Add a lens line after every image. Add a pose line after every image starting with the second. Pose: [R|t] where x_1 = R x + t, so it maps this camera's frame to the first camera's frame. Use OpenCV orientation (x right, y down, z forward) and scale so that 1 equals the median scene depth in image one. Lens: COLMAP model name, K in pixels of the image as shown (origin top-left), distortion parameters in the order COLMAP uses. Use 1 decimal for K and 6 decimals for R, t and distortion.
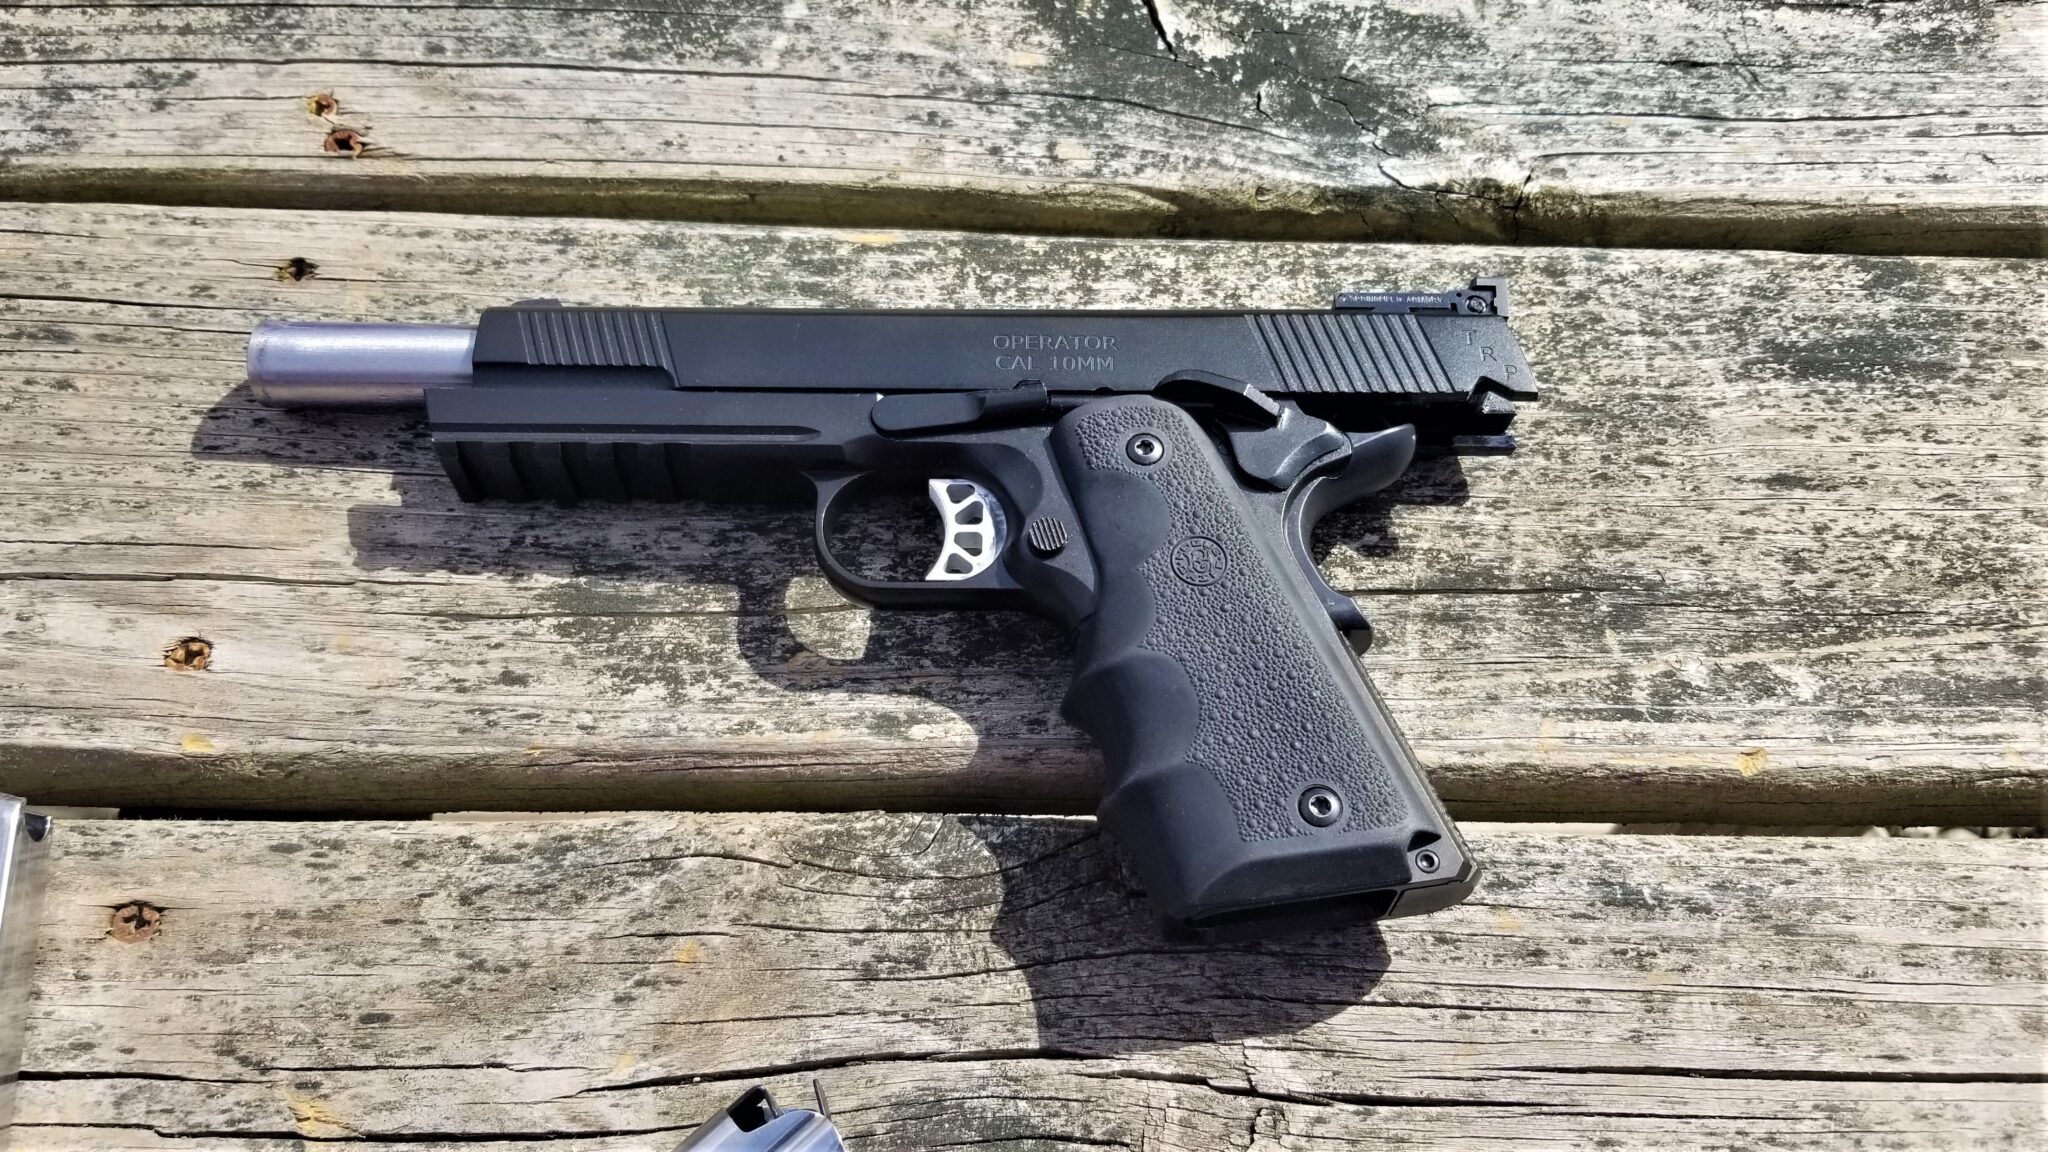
lens RADIAL K [[1805.7, 0, 1054.9], [0, 1805.7, 578.1], [0, 0, 1]] dist [0.080069, -0.216081]
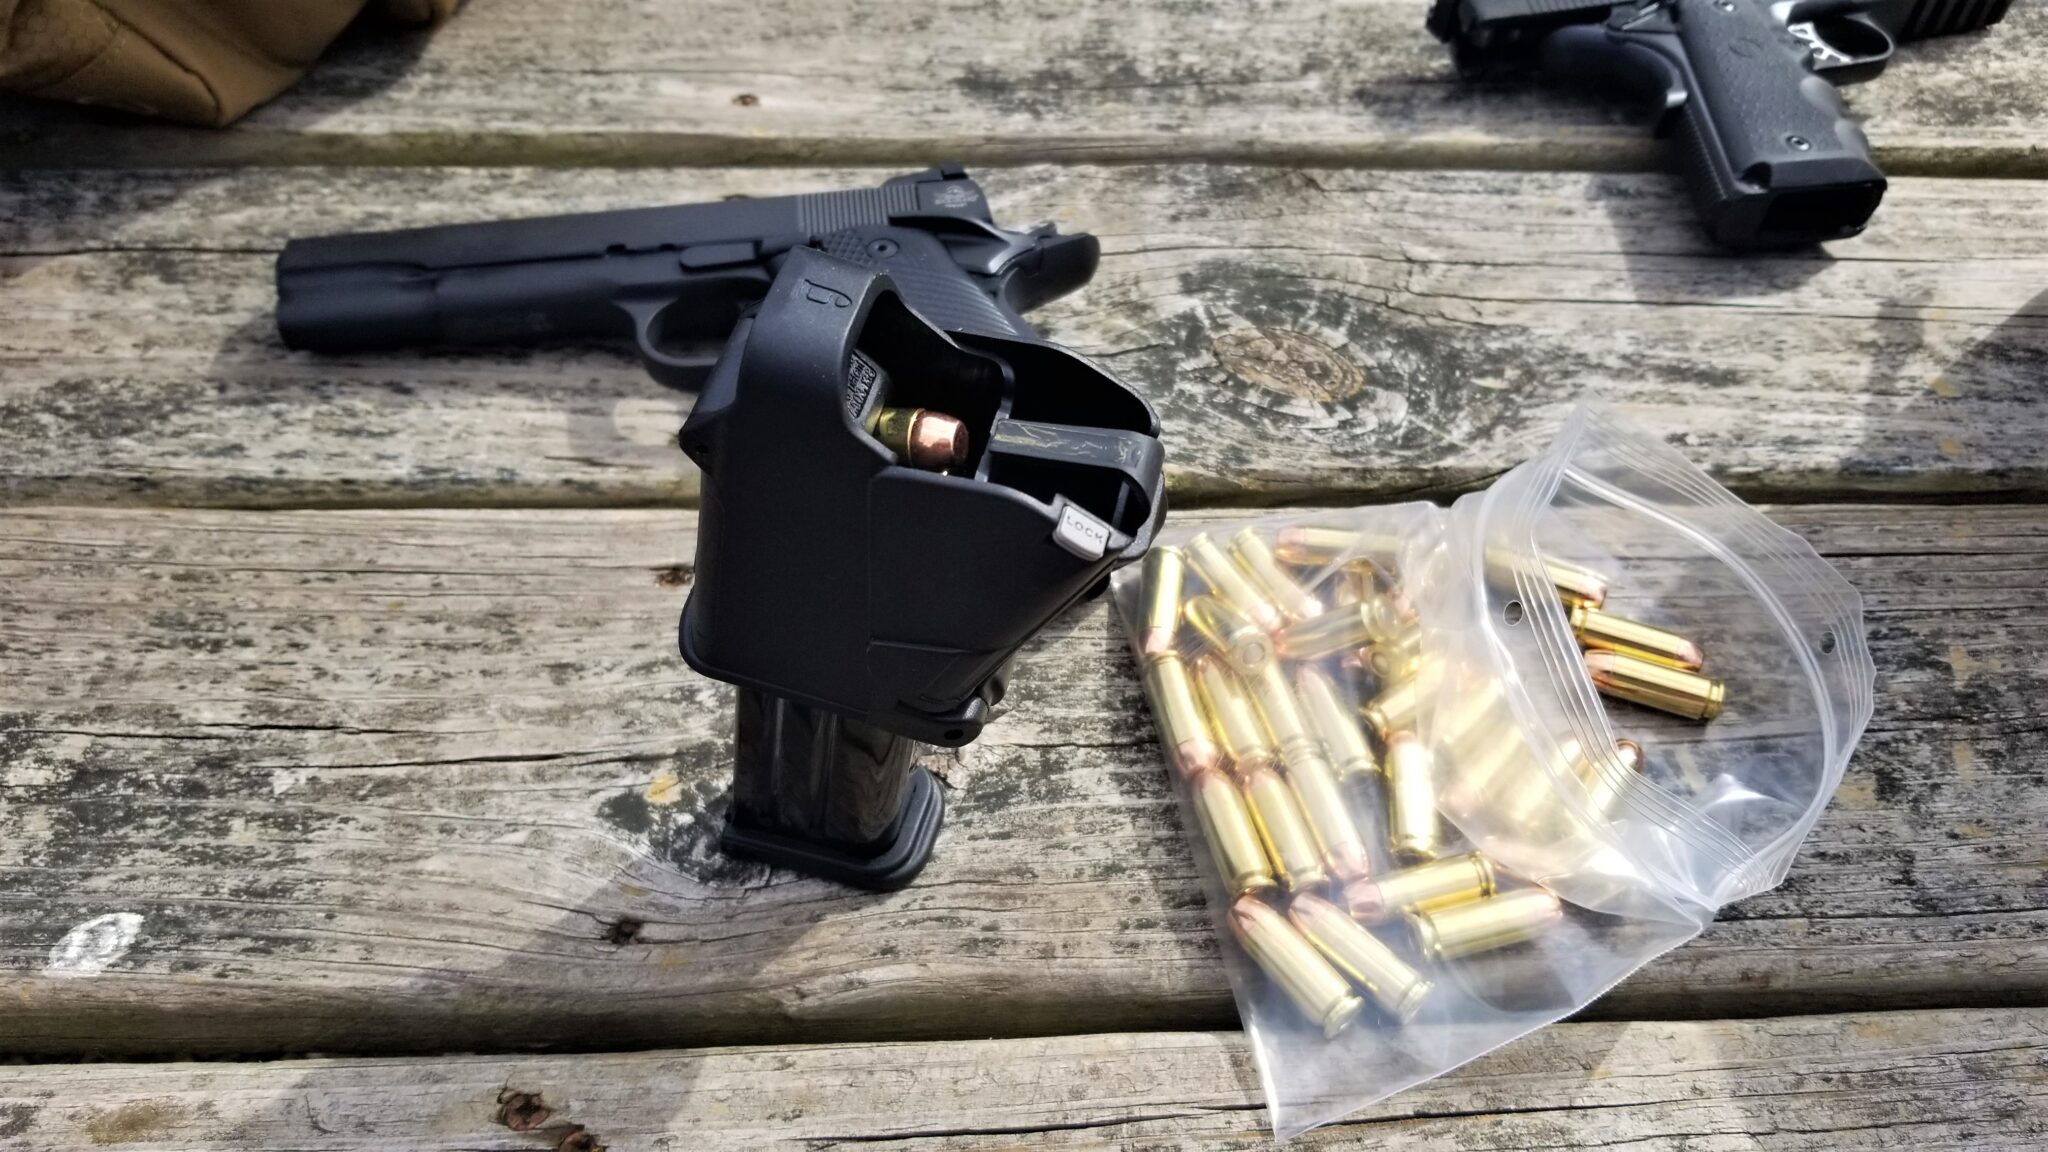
lens RADIAL K [[1805.7, 0, 1054.9], [0, 1805.7, 578.1], [0, 0, 1]] dist [0.080069, -0.216081]
pose [[0.999393, -0.032911, 0.011401, -0.213609], [0.034651, 0.972674, -0.229575, 0.809084], [-0.003534, 0.229831, 0.973224, -0.492324]]
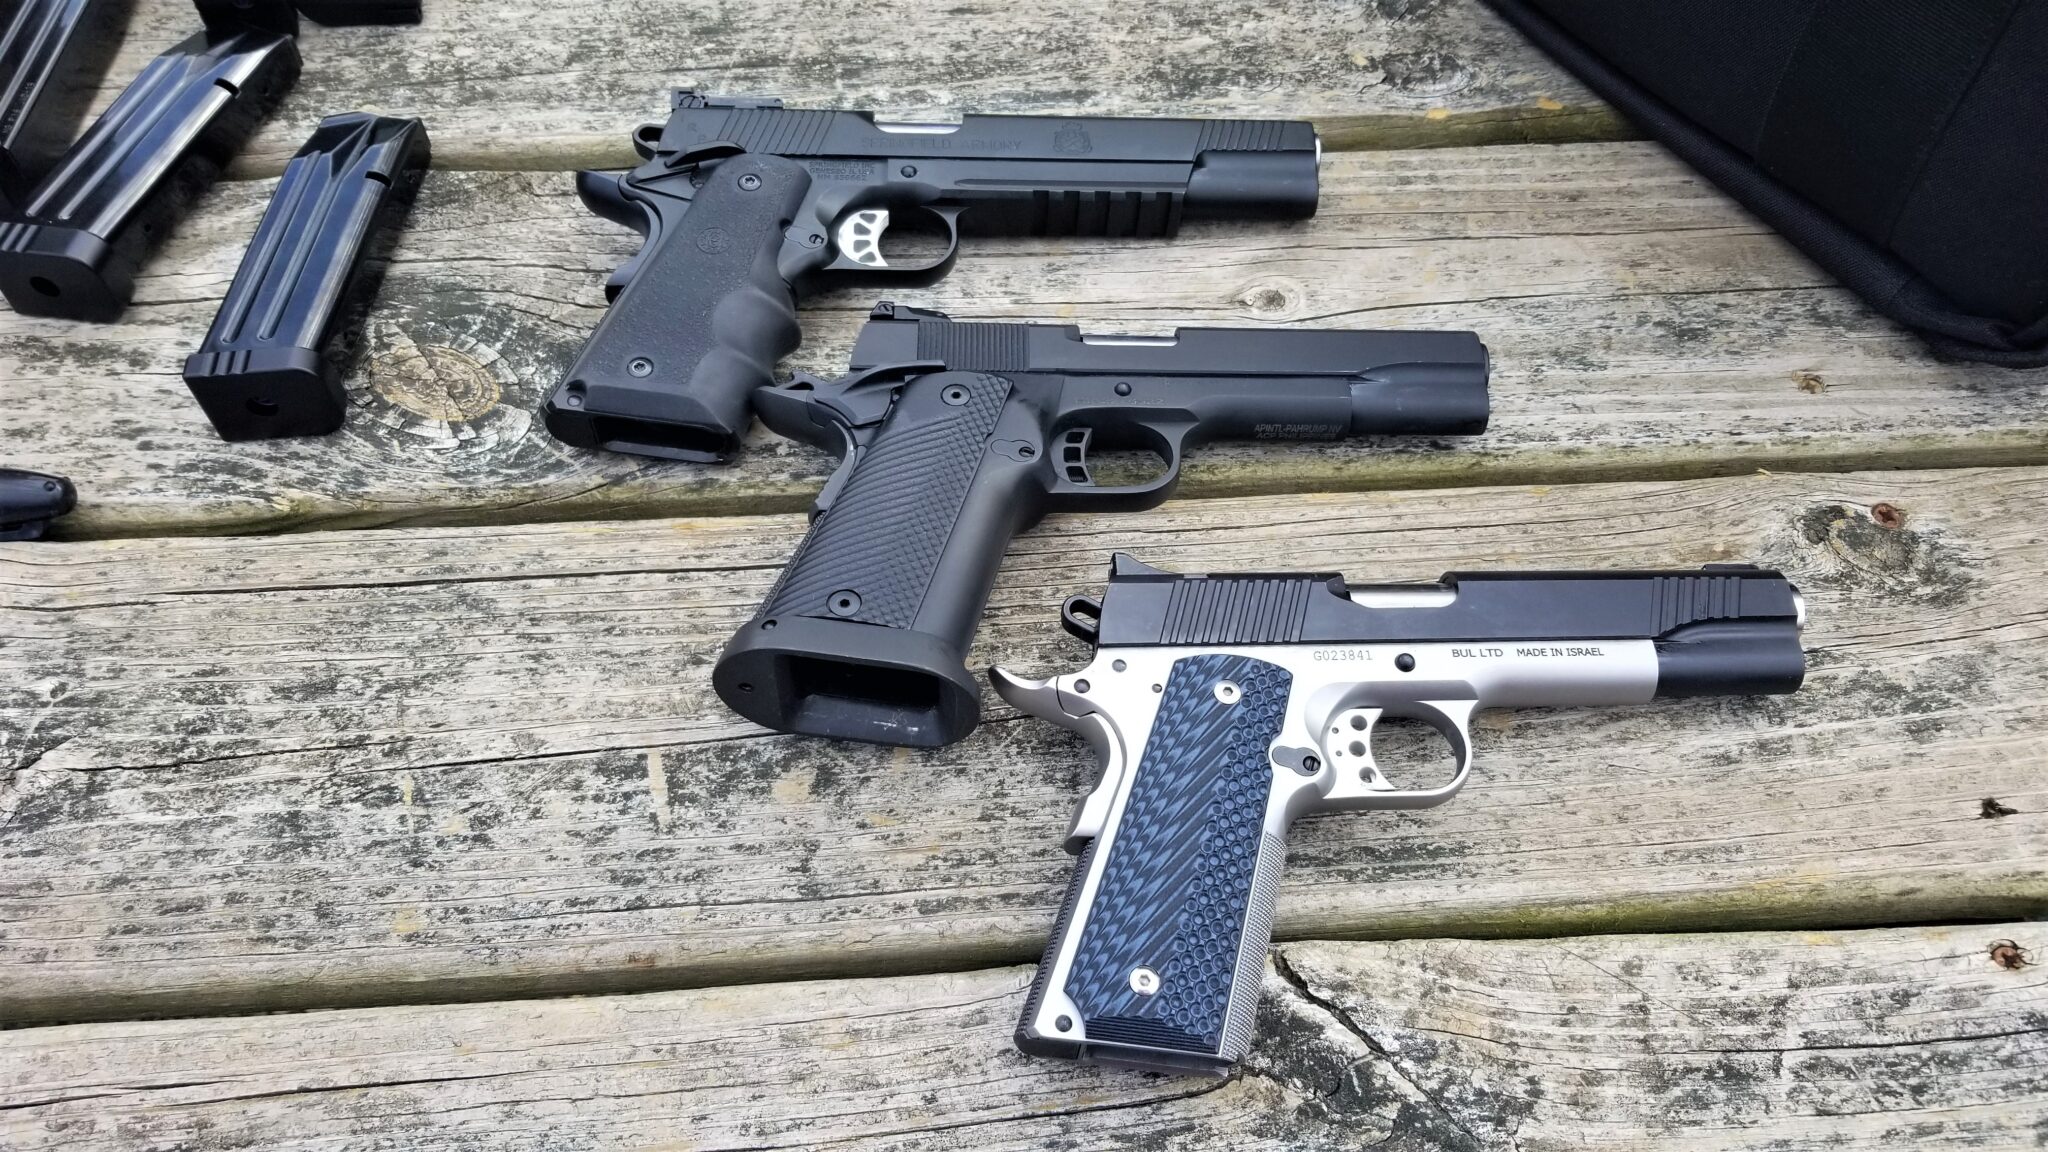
lens RADIAL K [[1805.7, 0, 1054.9], [0, 1805.7, 578.1], [0, 0, 1]] dist [0.080069, -0.216081]
pose [[0.998108, -0.061367, -0.003725, 0.488074], [0.060686, 0.993111, -0.100236, 0.690197], [0.009851, 0.099820, 0.994957, -0.685186]]
